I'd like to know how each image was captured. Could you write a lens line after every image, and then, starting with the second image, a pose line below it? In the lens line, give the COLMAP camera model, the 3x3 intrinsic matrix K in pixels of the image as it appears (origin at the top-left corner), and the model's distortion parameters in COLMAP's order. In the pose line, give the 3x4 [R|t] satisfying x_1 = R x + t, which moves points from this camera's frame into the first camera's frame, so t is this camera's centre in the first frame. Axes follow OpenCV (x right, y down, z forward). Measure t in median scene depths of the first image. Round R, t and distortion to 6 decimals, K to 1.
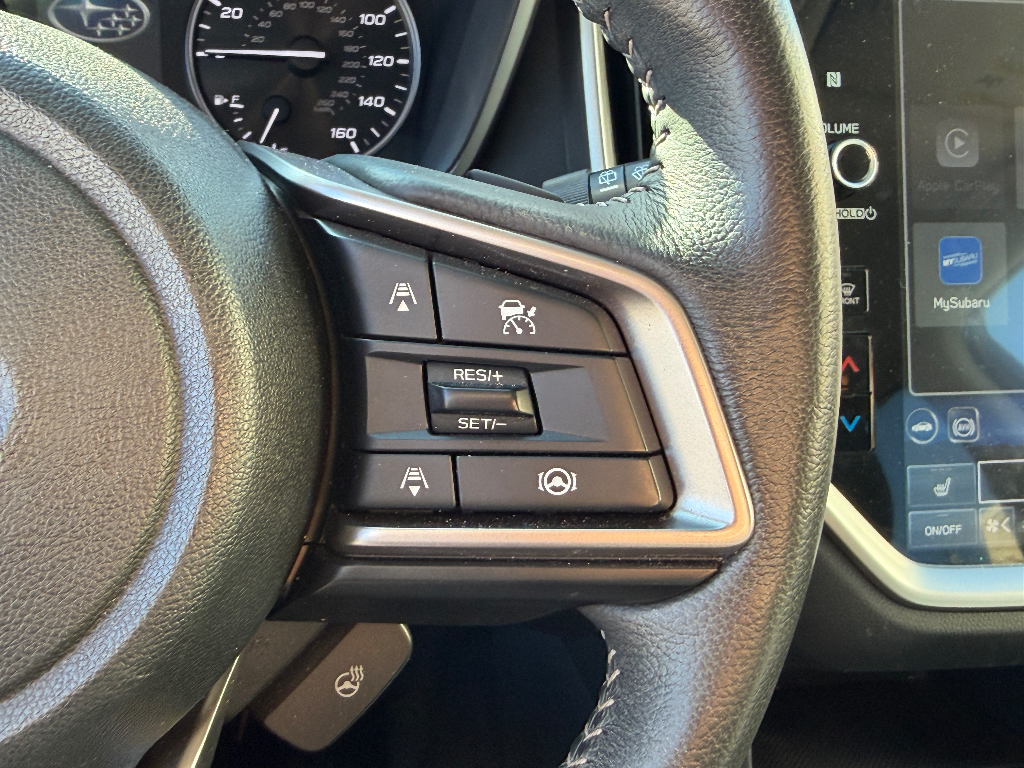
lens RADIAL K [[1042.1, 0, 428.9], [0, 1042.1, 380.5], [0, 0, 1]] dist [-0.006022, 0.002039]
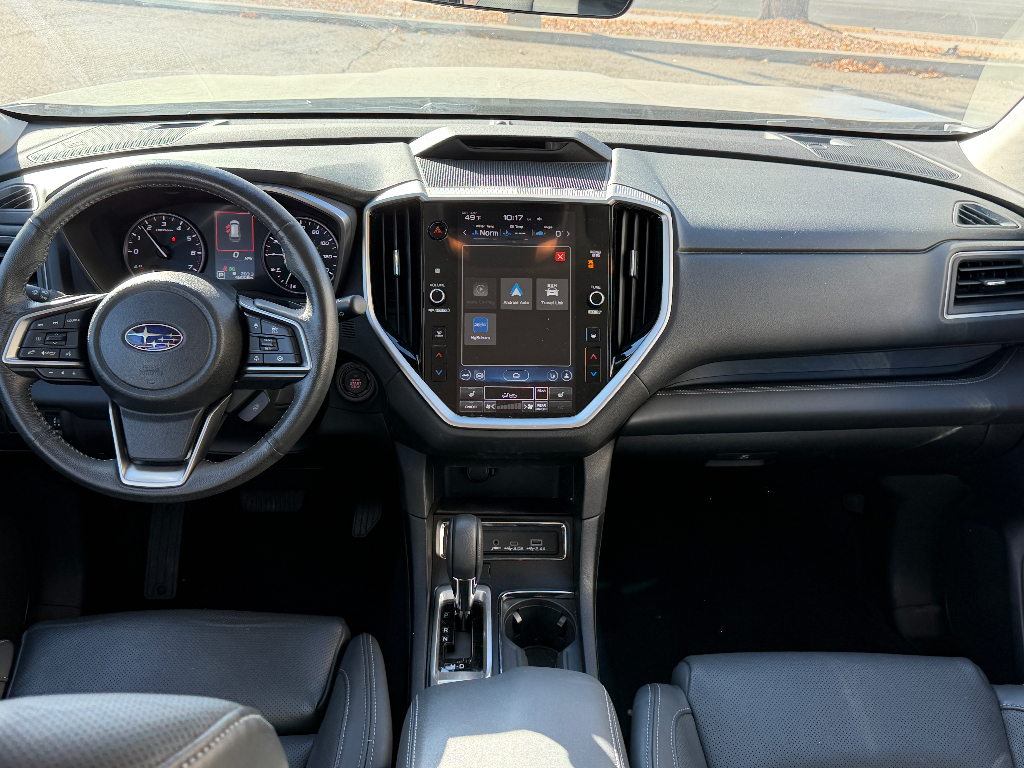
lens RADIAL K [[1026.8, 0, 513.0], [0, 1026.8, 379.4], [0, 0, 1]] dist [0.201496, -0.464178]
pose [[0.990000, 0.019288, -0.139741, 1.101870], [-0.029736, 0.996883, -0.073069, 0.297039], [0.137897, 0.076494, 0.987488, -2.228260]]
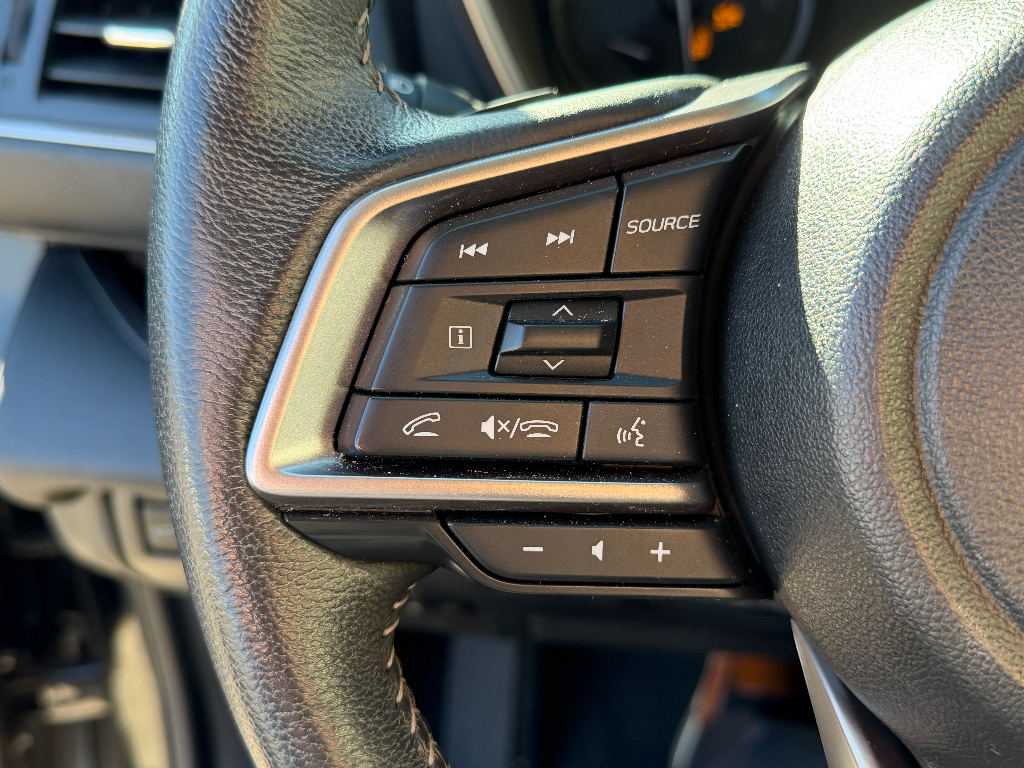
lens RADIAL K [[1026.8, 0, 513.0], [0, 1026.8, 379.4], [0, 0, 1]] dist [0.201496, -0.464178]
pose [[0.964197, 0.067247, -0.256517, -0.441422], [-0.063104, 0.997710, 0.024355, 0.022219], [0.257568, -0.007296, 0.966233, -0.019383]]
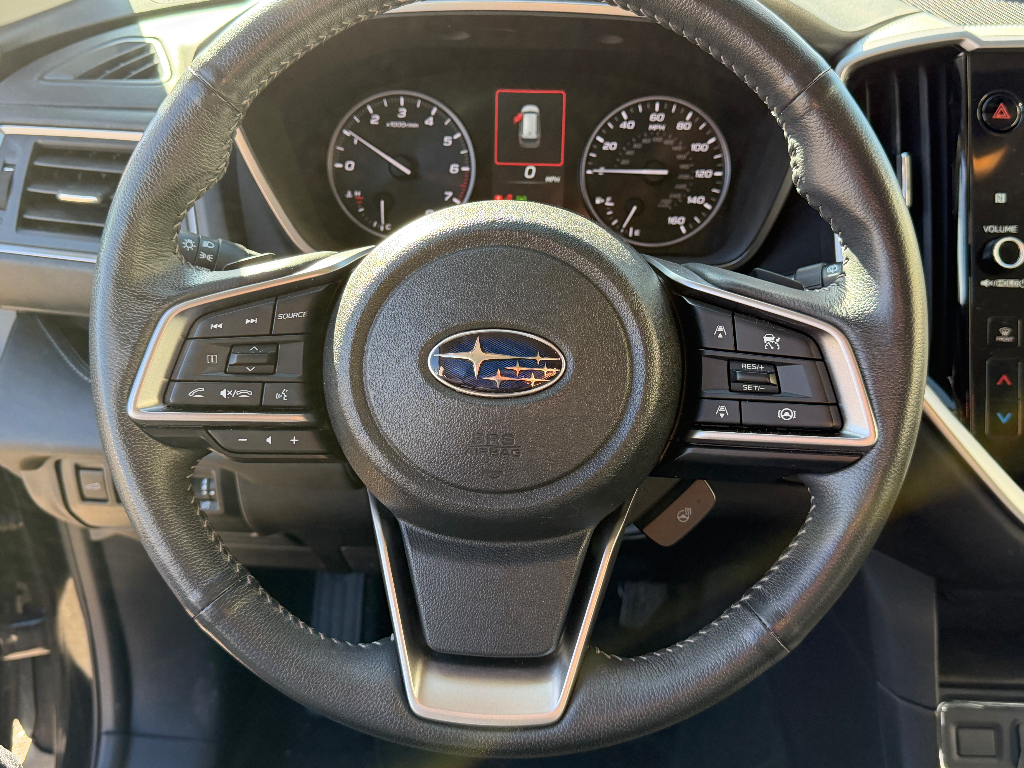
lens RADIAL K [[1026.8, 0, 513.0], [0, 1026.8, 379.4], [0, 0, 1]] dist [0.201496, -0.464178]
pose [[0.979918, 0.041042, -0.195133, -0.012032], [-0.045069, 0.998852, -0.016240, 0.043150], [0.194242, 0.024708, 0.980642, -0.687467]]
